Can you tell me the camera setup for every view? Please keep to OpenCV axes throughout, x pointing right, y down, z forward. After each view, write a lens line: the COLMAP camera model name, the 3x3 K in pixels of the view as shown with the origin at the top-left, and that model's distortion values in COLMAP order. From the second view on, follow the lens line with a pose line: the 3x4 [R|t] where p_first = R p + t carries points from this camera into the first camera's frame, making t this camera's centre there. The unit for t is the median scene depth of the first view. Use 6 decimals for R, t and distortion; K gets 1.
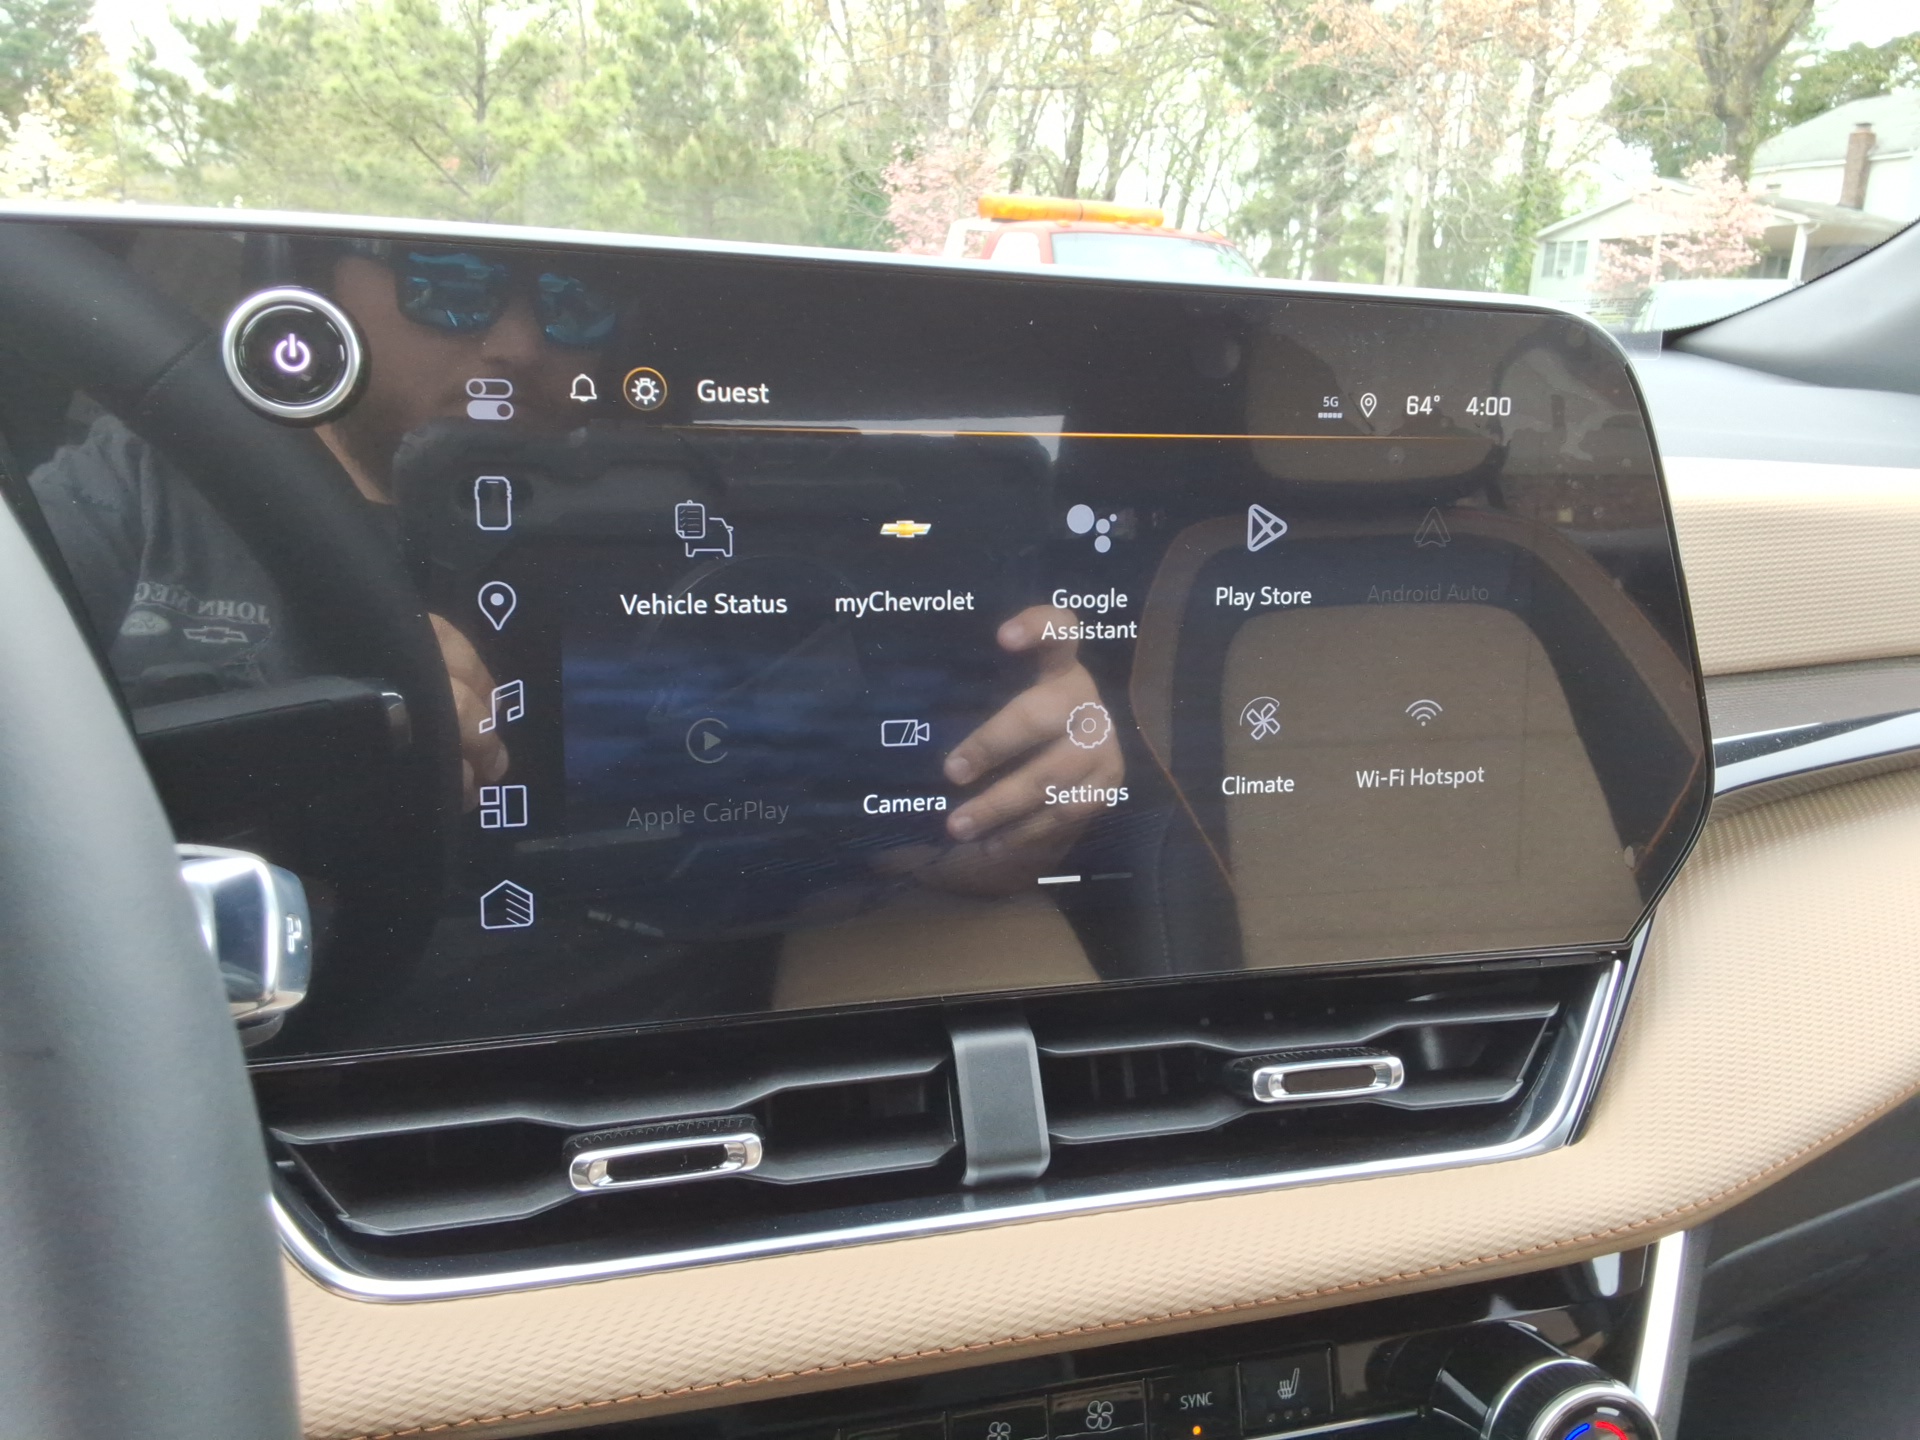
lens RADIAL K [[1561.3, 0, 962.5], [0, 1561.3, 700.2], [0, 0, 1]] dist [0.075783, -0.122776]
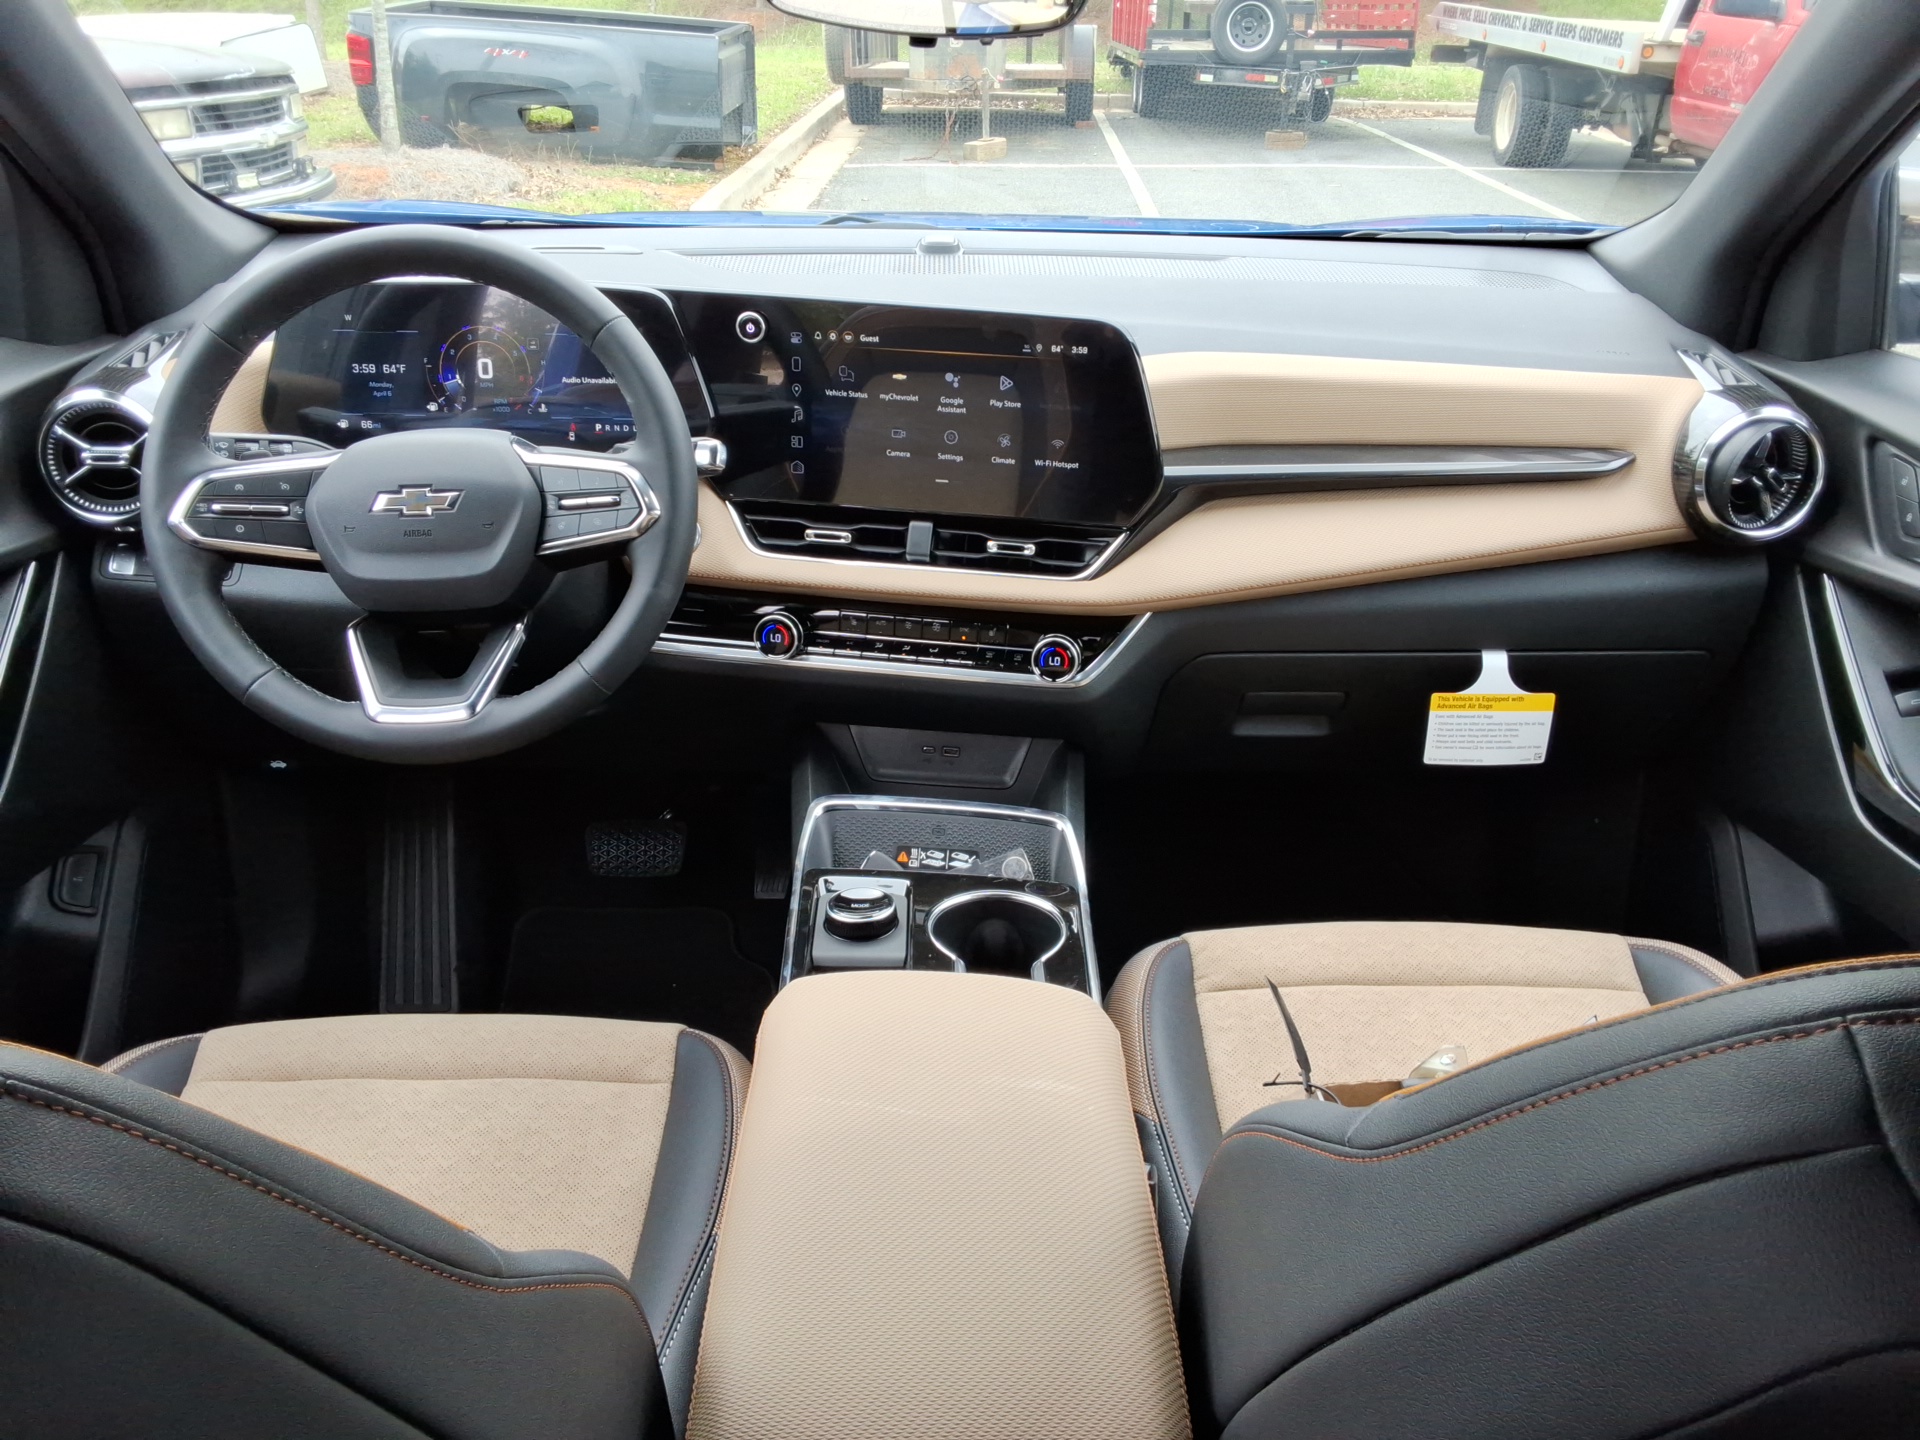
lens RADIAL K [[1545.9, 0, 965.8], [0, 1545.9, 719.9], [0, 0, 1]] dist [0.078298, -0.120858]
pose [[0.882849, 0.178742, -0.434314, 1.776839], [-0.091277, 0.972415, 0.214655, -0.119561], [0.460702, -0.149865, 0.874811, -2.171985]]
